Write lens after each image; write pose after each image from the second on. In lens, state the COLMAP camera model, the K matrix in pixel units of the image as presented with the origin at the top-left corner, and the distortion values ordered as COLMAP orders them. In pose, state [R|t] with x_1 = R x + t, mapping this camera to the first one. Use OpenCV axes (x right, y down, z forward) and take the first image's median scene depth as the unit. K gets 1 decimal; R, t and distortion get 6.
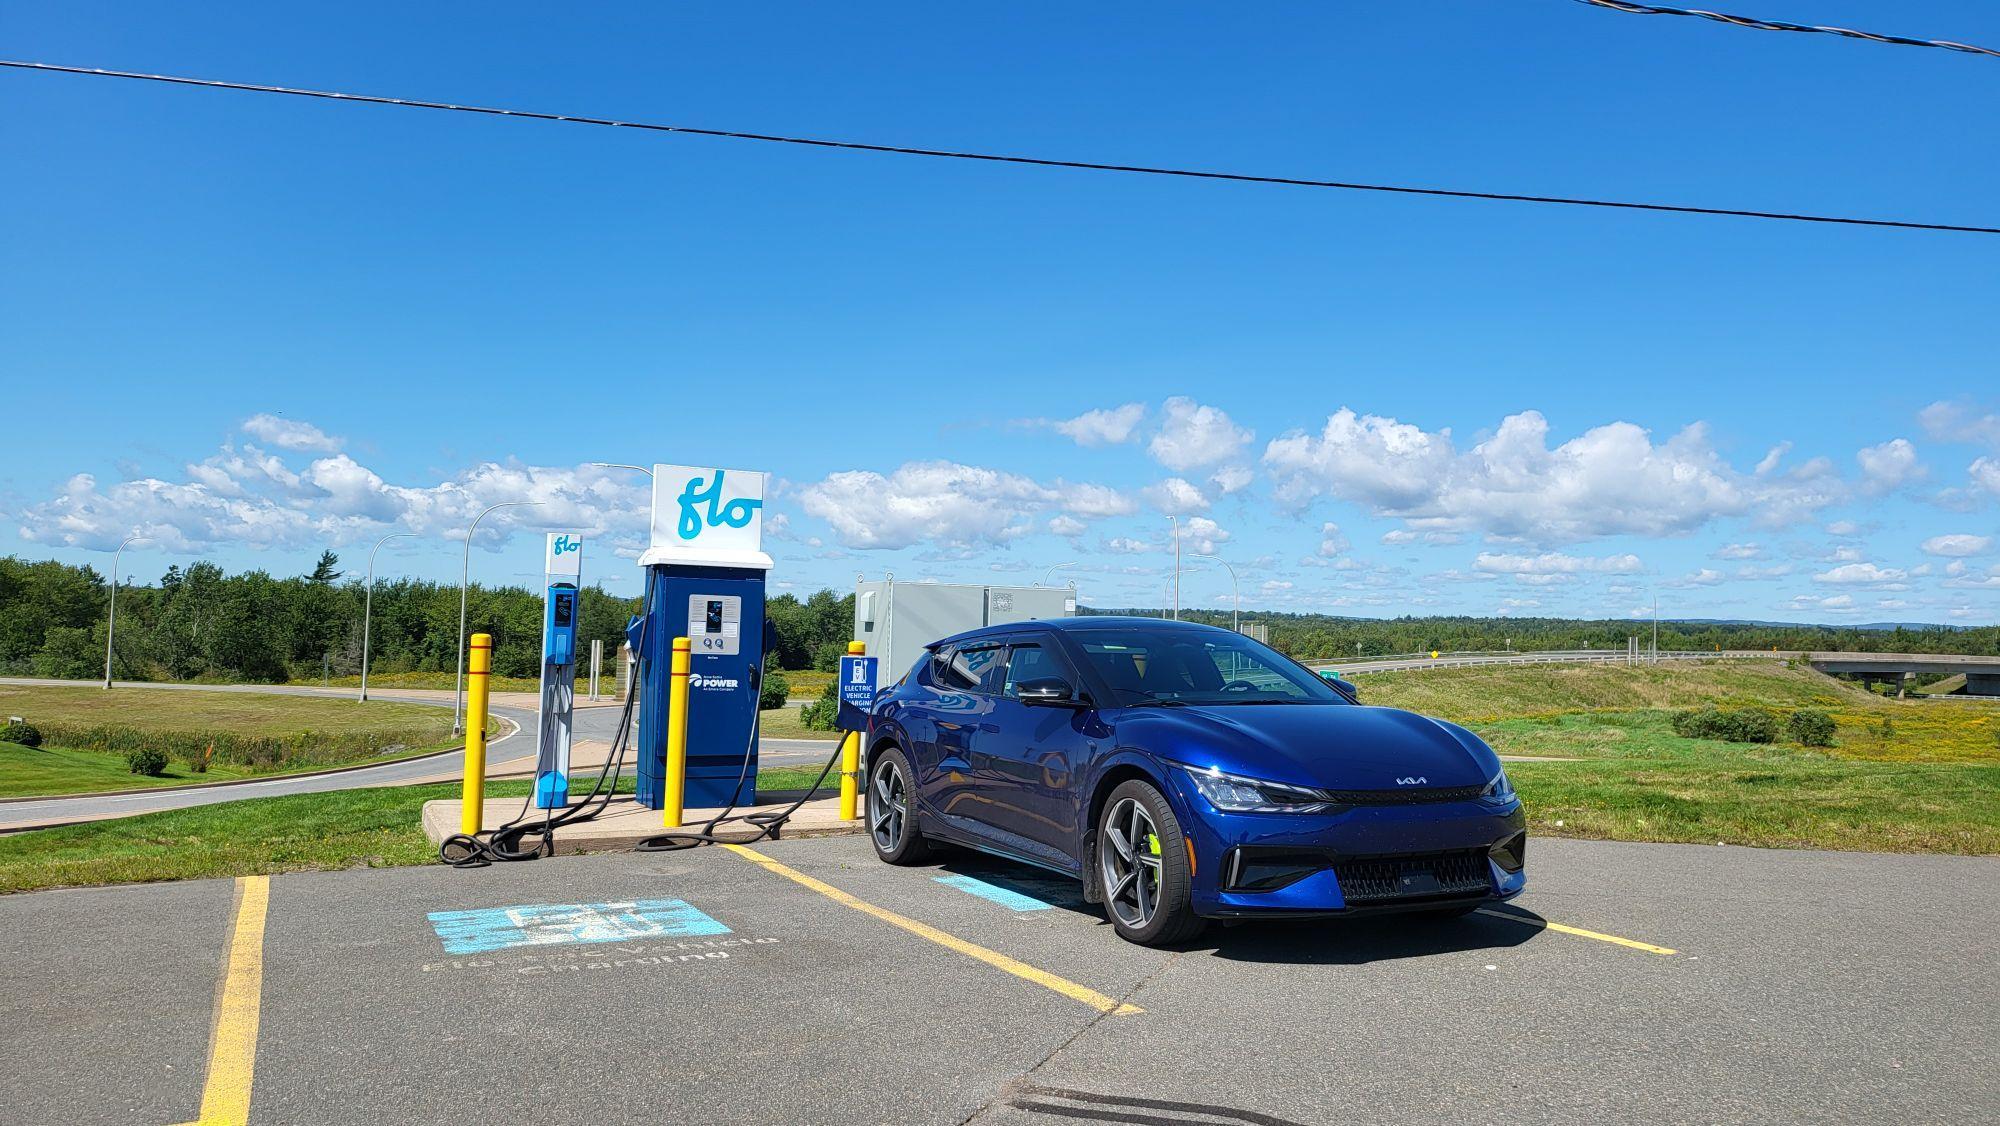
lens RADIAL K [[1359.0, 0, 997.2], [0, 1359.0, 587.8], [0, 0, 1]] dist [0.017184, 0.001082]
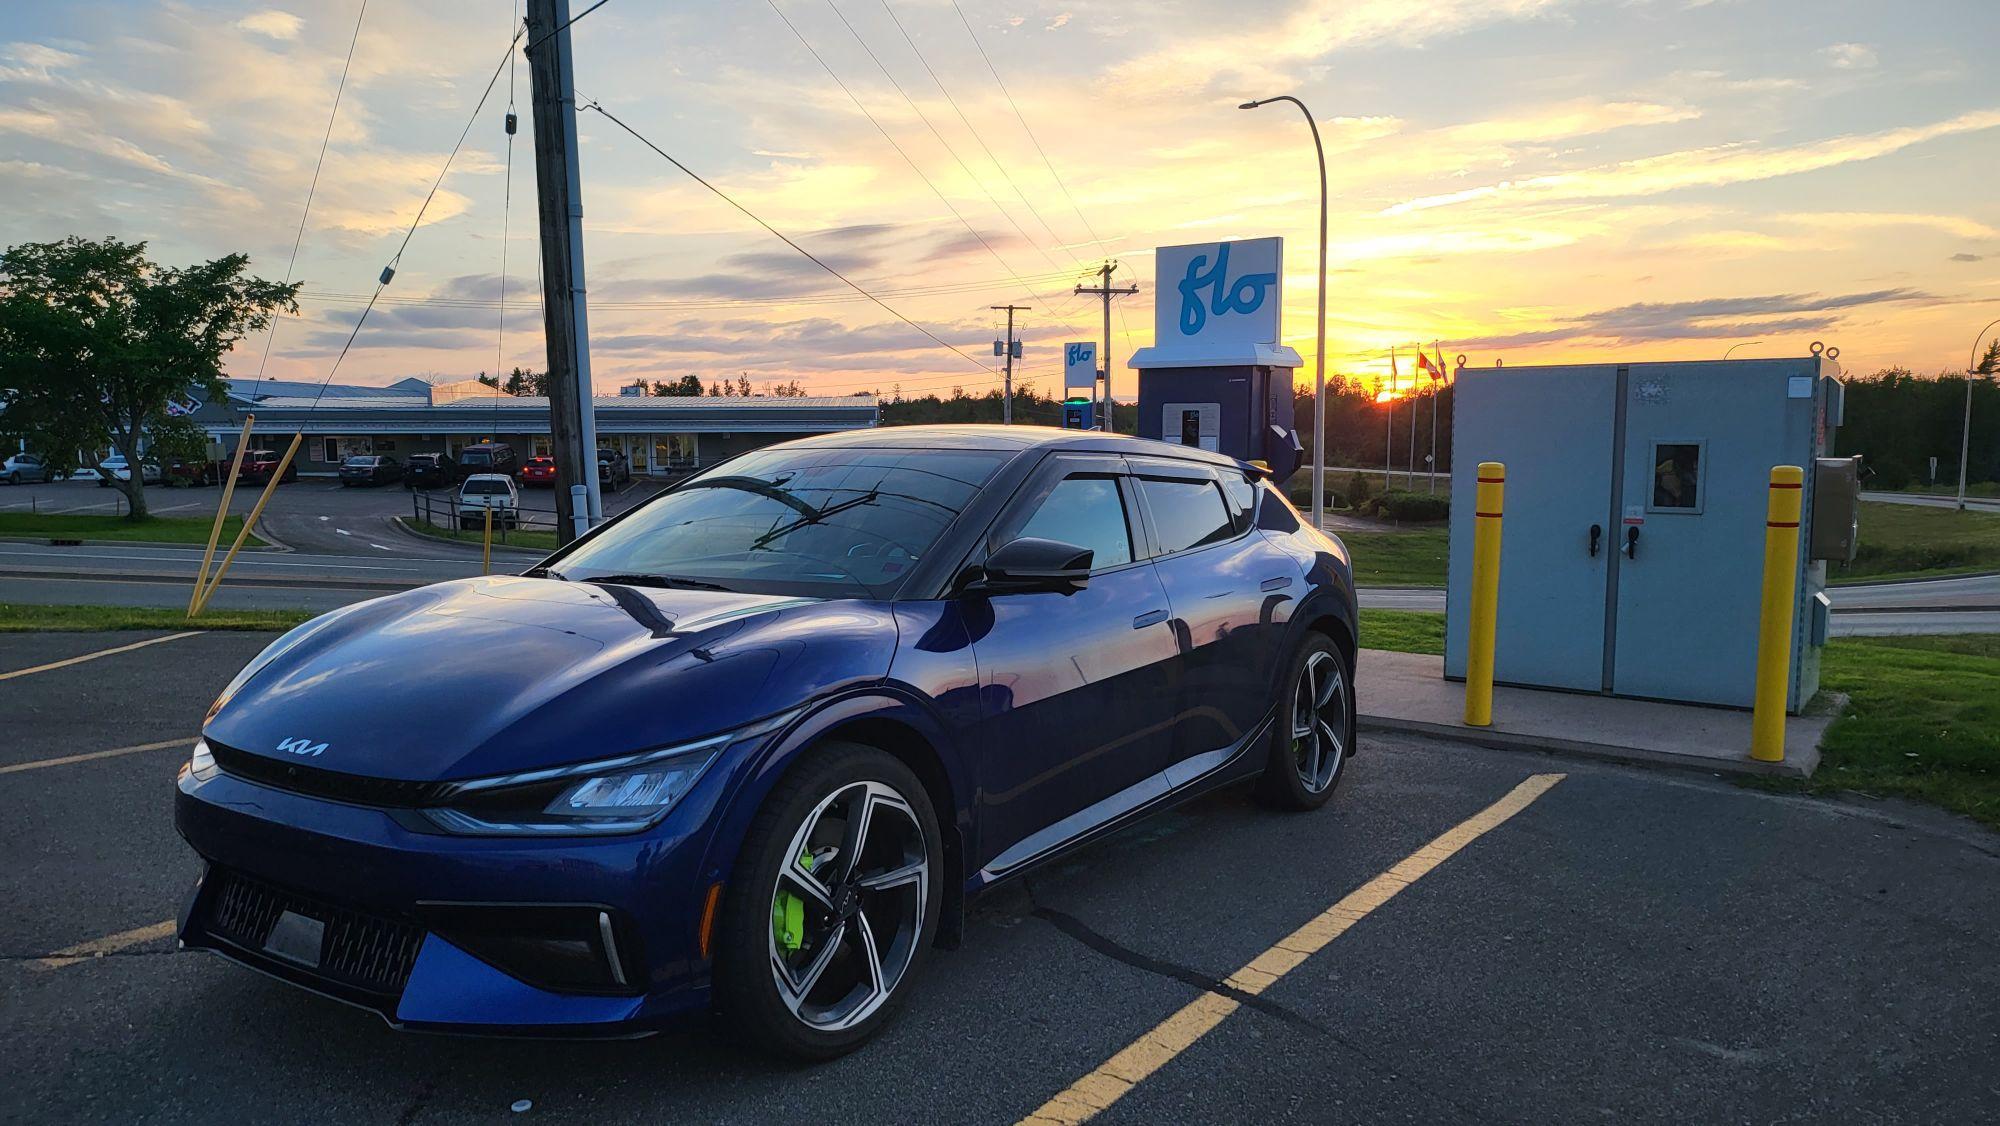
lens RADIAL K [[1359.0, 0, 997.2], [0, 1359.0, 587.8], [0, 0, 1]] dist [0.017184, 0.001082]
pose [[0.477463, 0.076325, -0.875331, 0.451644], [0.048561, 0.992405, 0.113022, 0.017608], [0.877309, -0.096471, 0.470130, 0.504418]]
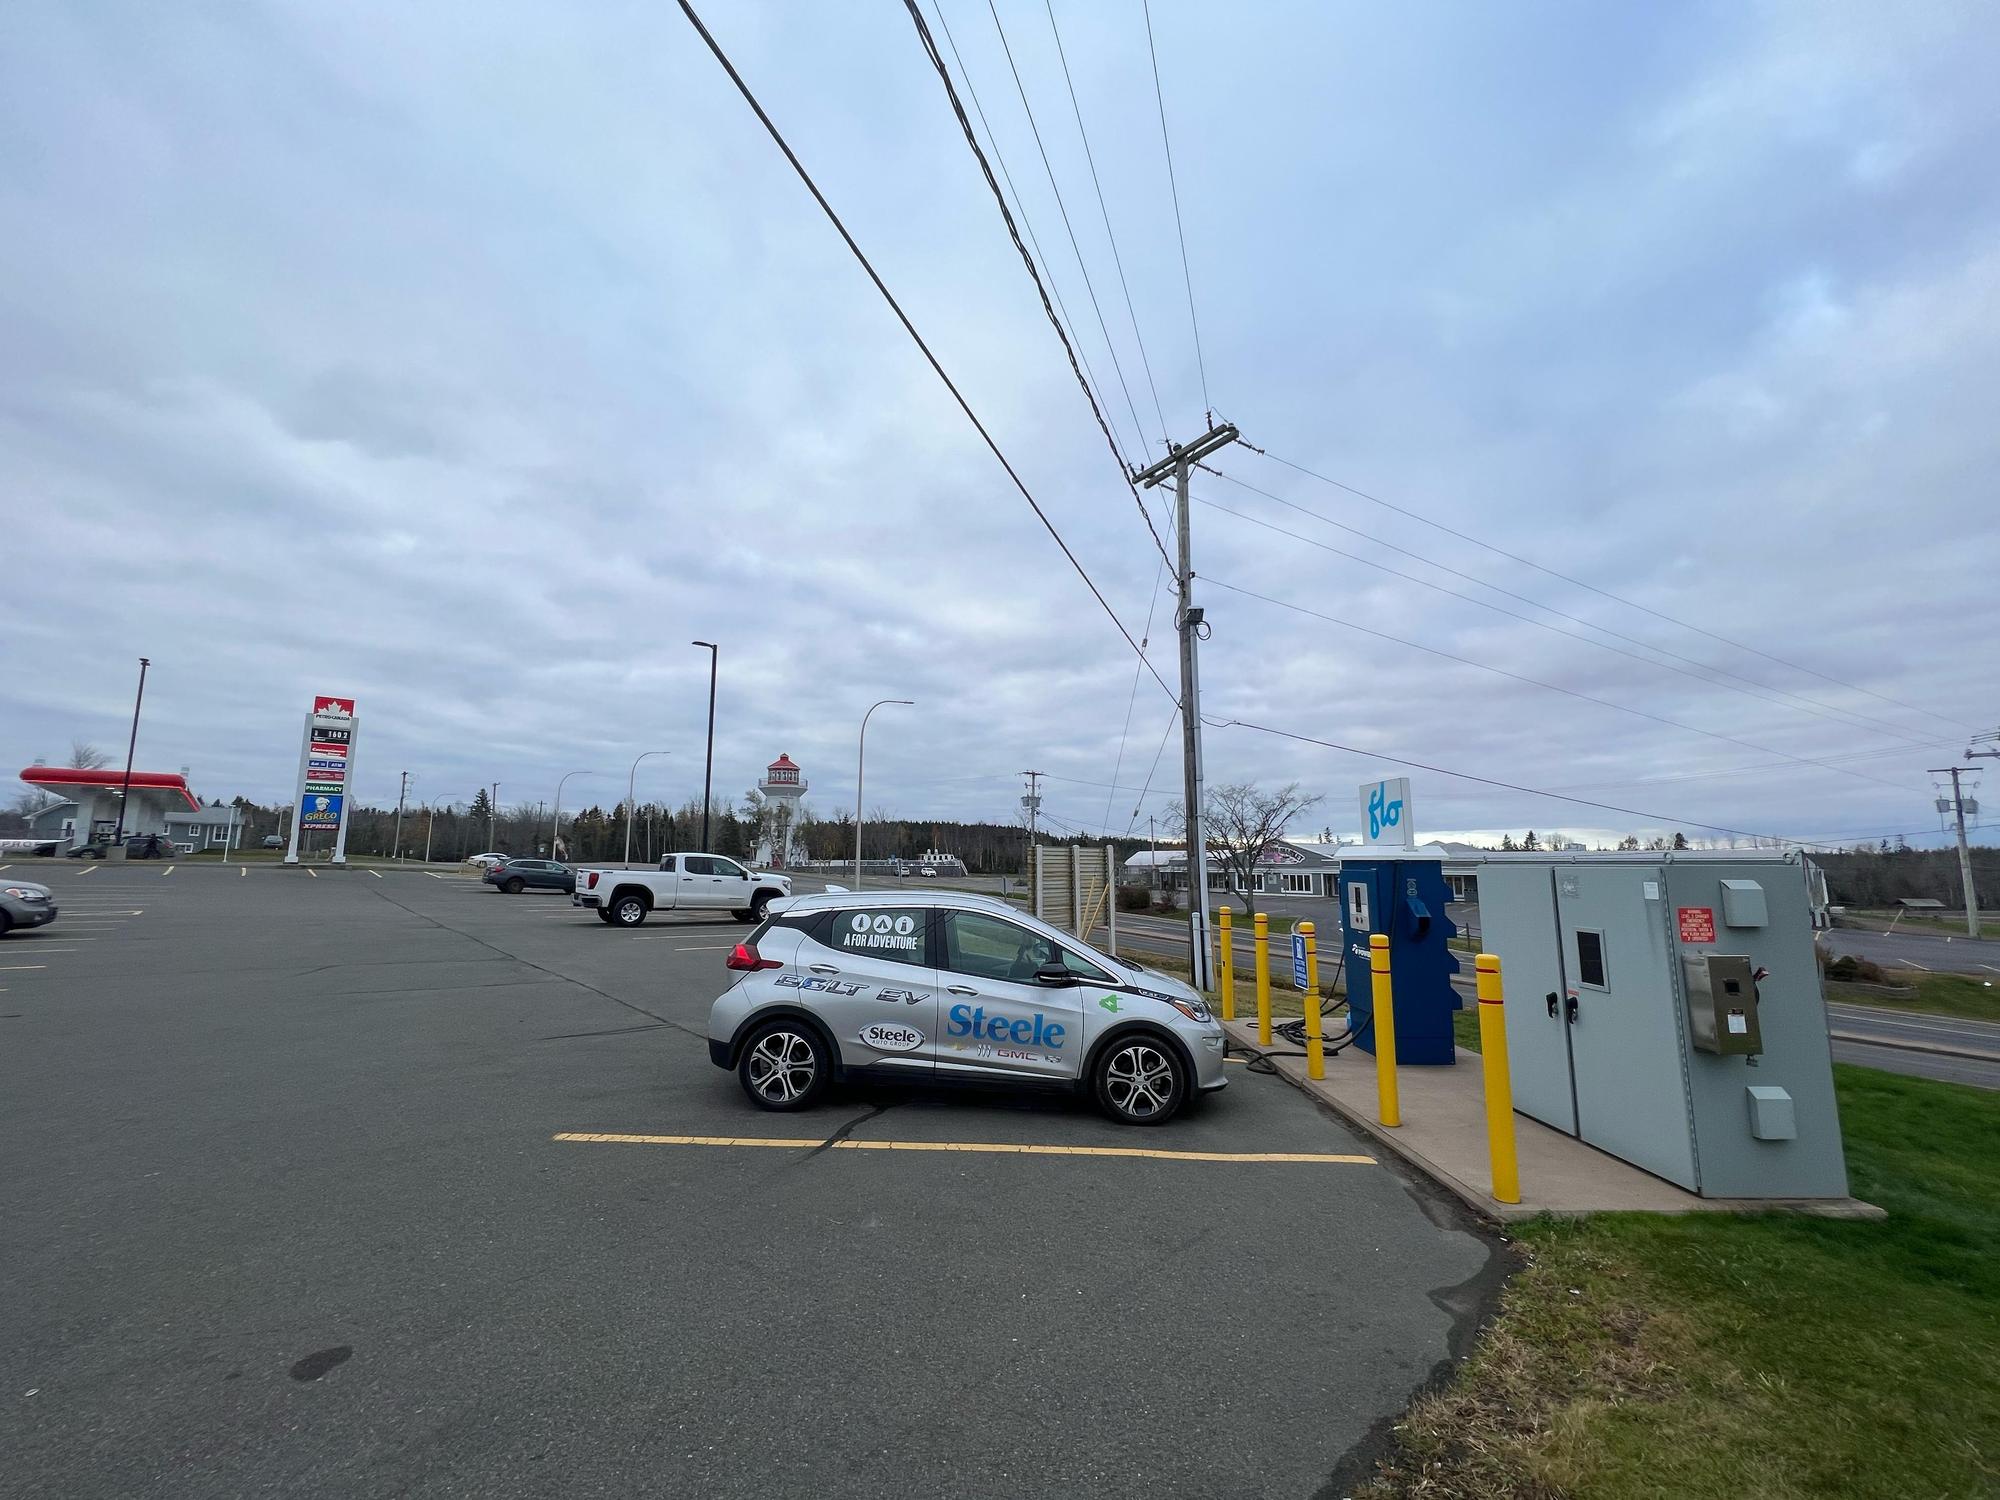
lens RADIAL K [[766.1, 0, 1006.0], [0, 766.1, 754.9], [0, 0, 1]] dist [-0.000288, -0.000030]
pose [[-0.416947, -0.158394, -0.895023, 0.597849], [0.015765, 0.983291, -0.181359, 0.013004], [0.908794, -0.089727, -0.407483, 0.998126]]
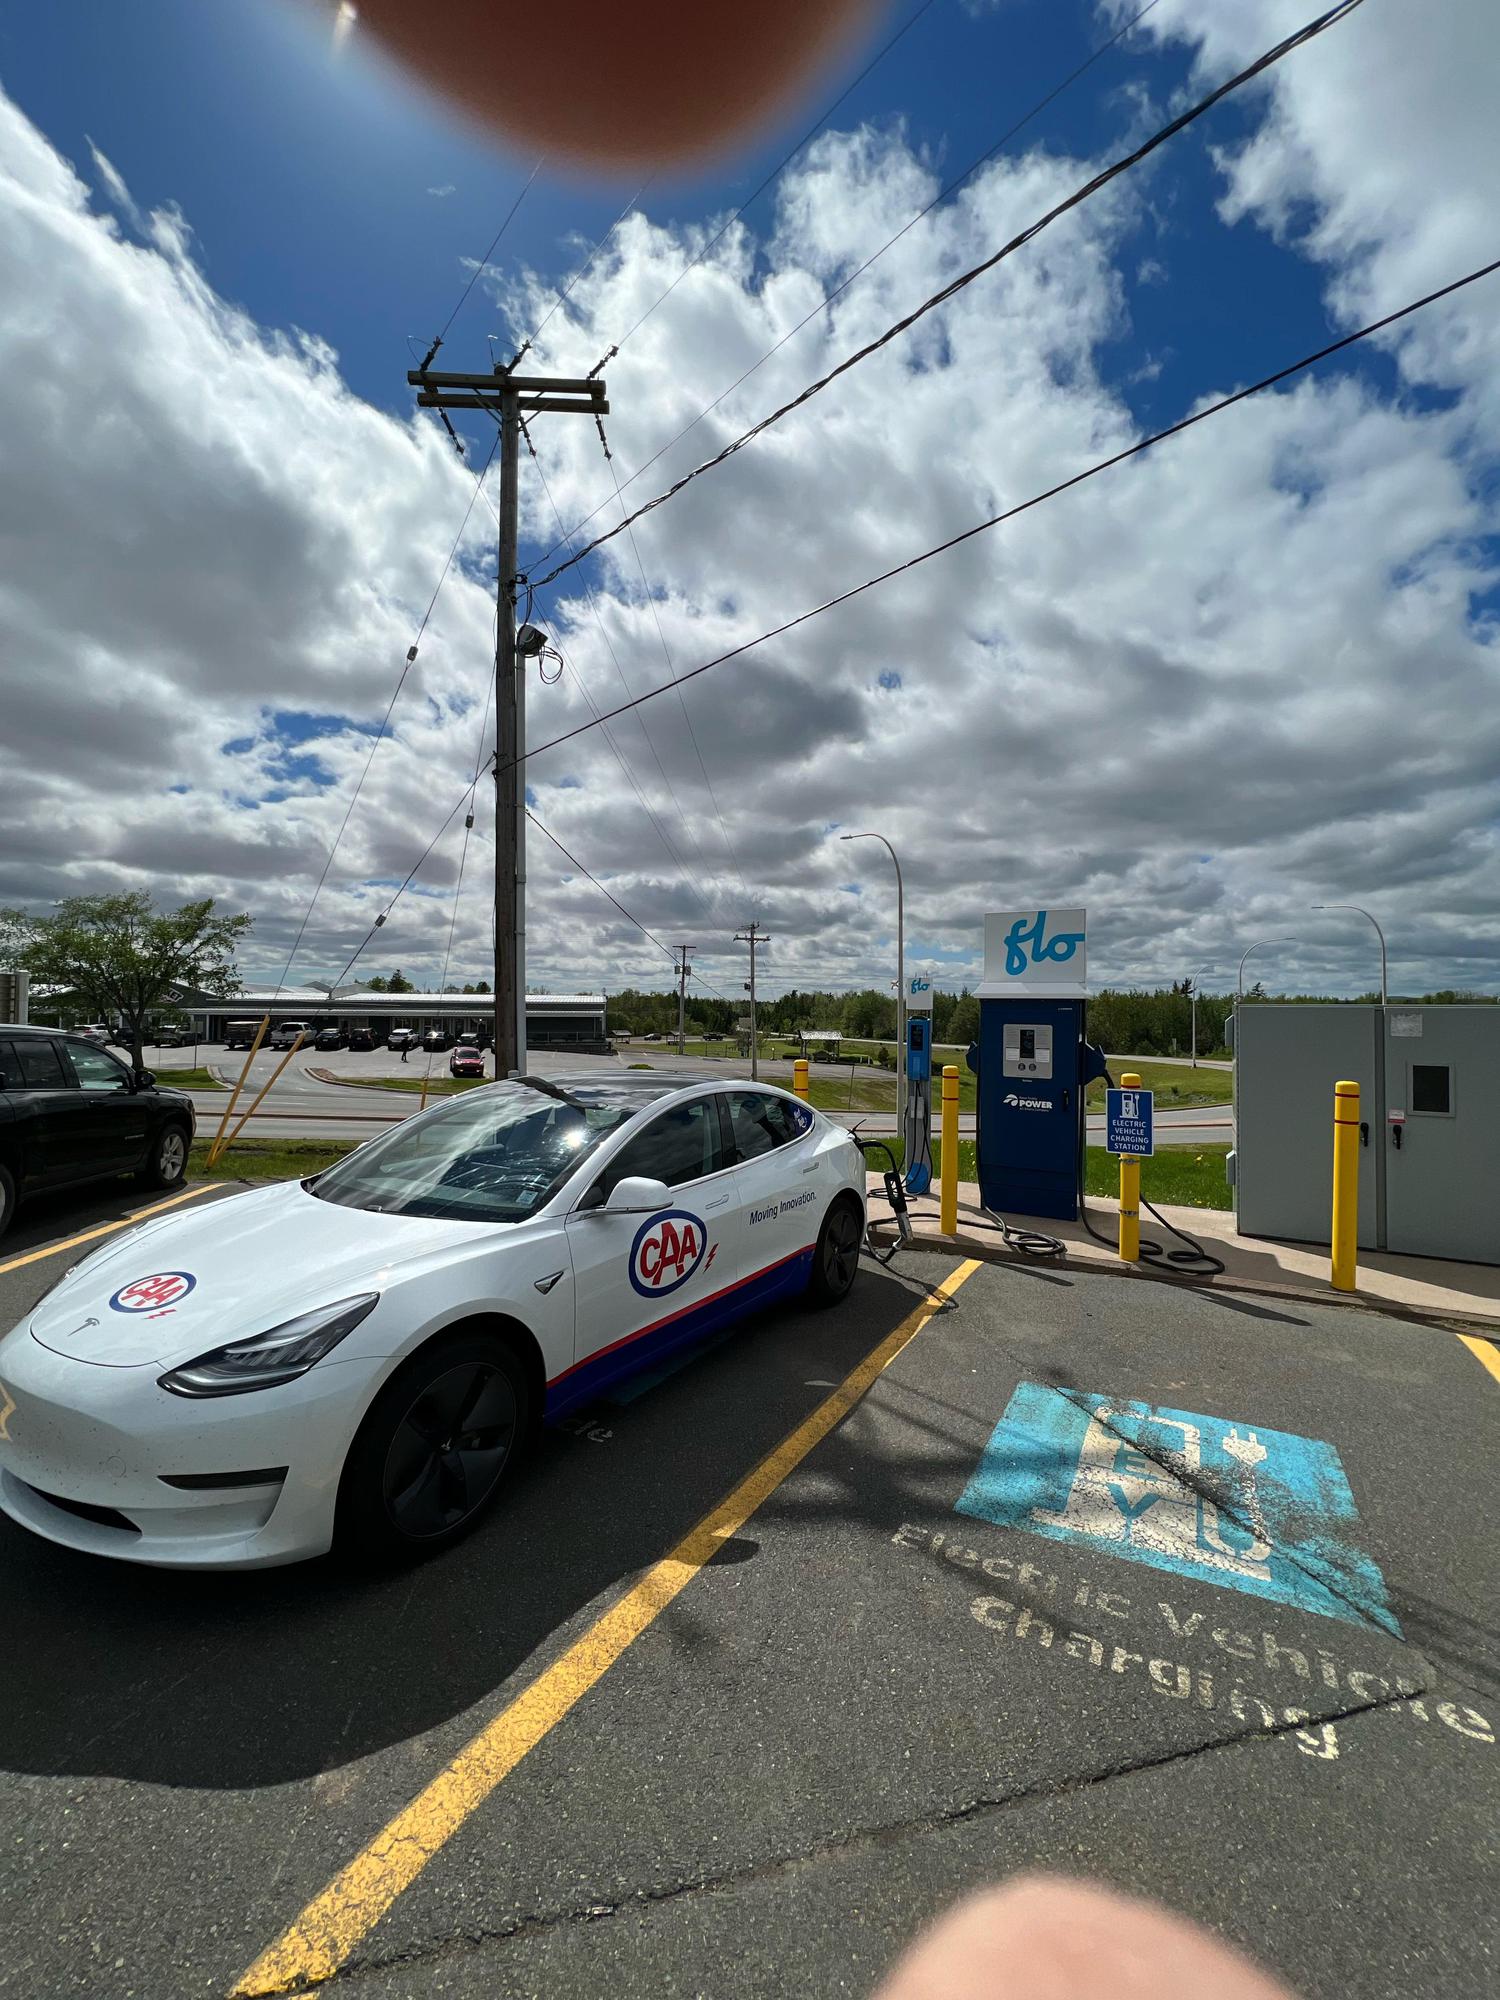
lens RADIAL K [[766.1, 0, 750.0], [0, 766.1, 1000.0], [0, 0, 1]] dist [-0.000288, -0.000030]
pose [[0.567478, -0.035859, -0.822607, 0.177732], [0.035670, 0.999184, -0.018950, -0.010474], [0.822615, -0.018589, 0.568294, 0.456557]]
